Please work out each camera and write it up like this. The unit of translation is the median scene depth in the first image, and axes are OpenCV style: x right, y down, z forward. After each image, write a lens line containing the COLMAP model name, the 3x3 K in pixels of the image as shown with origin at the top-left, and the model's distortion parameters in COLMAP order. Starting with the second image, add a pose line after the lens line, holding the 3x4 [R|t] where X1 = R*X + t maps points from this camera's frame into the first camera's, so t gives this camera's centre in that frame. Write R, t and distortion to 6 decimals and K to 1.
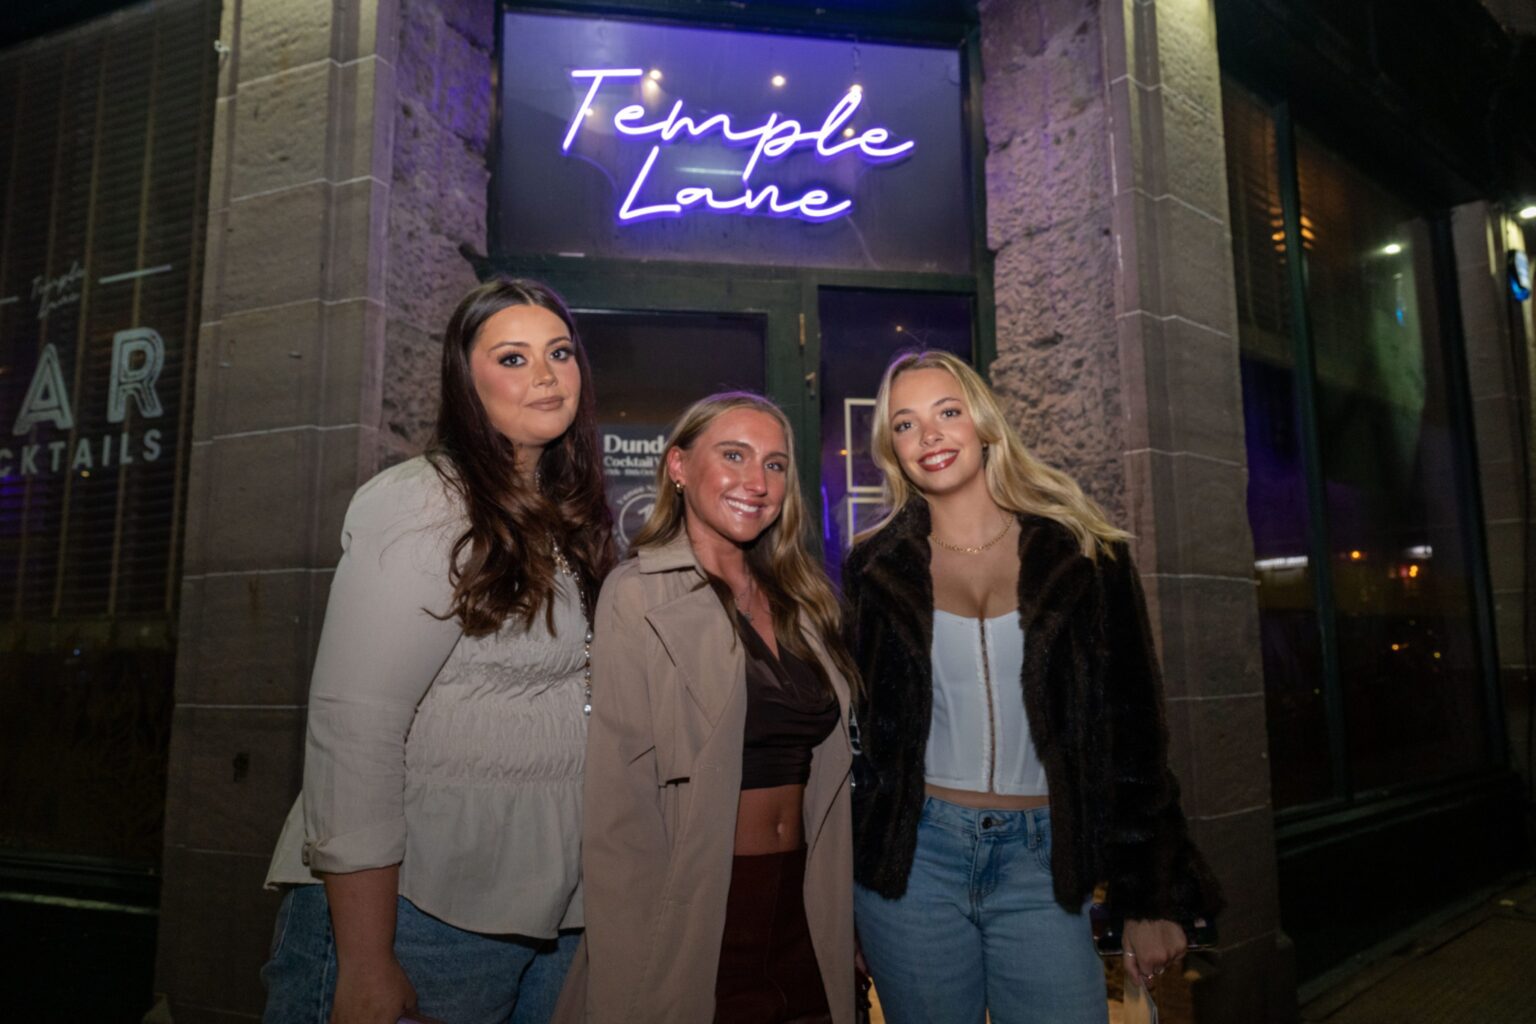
lens RADIAL K [[1081.0, 0, 764.5], [0, 1081.0, 488.3], [0, 0, 1]] dist [-0.002567, -0.001188]
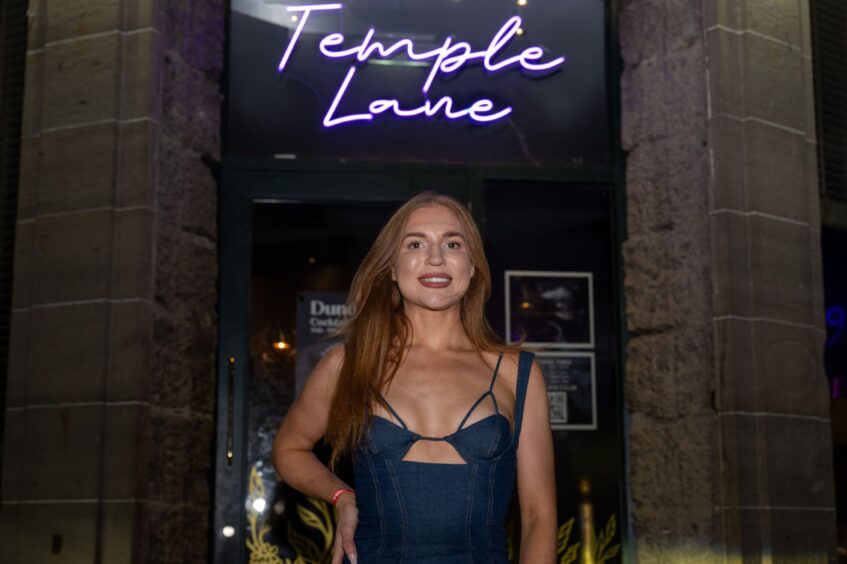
lens RADIAL K [[1285.3, 0, 423.5], [0, 1285.3, 282.0], [0, 0, 1]] dist [0.007320, 0.040051]
pose [[0.999350, 0.002467, -0.035955, 0.037600], [-0.003880, 0.999220, -0.039296, -0.013412], [0.035830, 0.039410, 0.998581, -0.507339]]
